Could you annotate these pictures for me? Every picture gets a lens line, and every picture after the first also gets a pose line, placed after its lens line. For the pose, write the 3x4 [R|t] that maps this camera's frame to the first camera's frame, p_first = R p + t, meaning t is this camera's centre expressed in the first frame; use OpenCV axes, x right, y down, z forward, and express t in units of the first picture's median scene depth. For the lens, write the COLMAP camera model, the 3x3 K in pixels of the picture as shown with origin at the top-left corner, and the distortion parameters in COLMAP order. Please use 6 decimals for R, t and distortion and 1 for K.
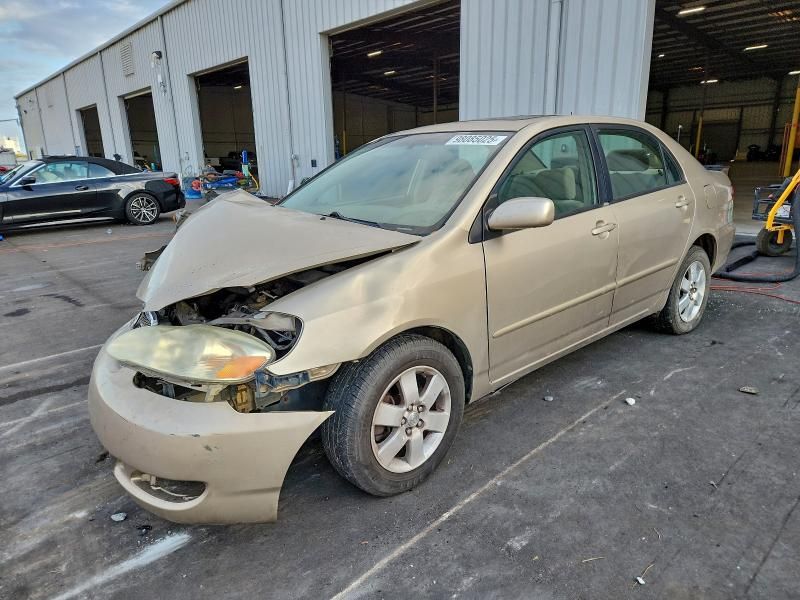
lens RADIAL K [[551.3, 0, 400.0], [0, 551.3, 300.0], [0, 0, 1]] dist [0.082345, -0.000480]
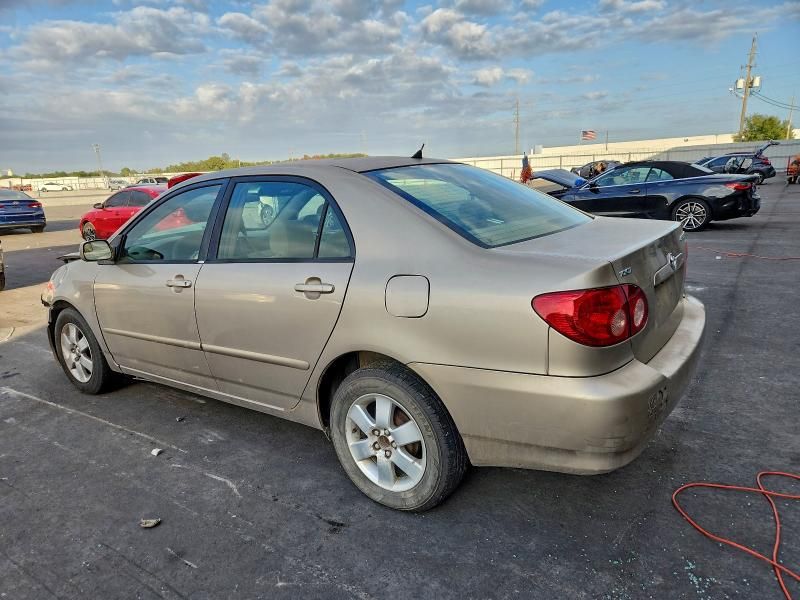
lens RADIAL K [[518.3, 0, 400.0], [0, 518.3, 300.0], [0, 0, 1]] dist [-0.002445, -0.000351]
pose [[0.234459, 0.242996, -0.941266, 1.176315], [-0.206151, 0.958662, 0.196137, -0.319597], [0.950016, 0.148057, 0.274861, 0.984570]]
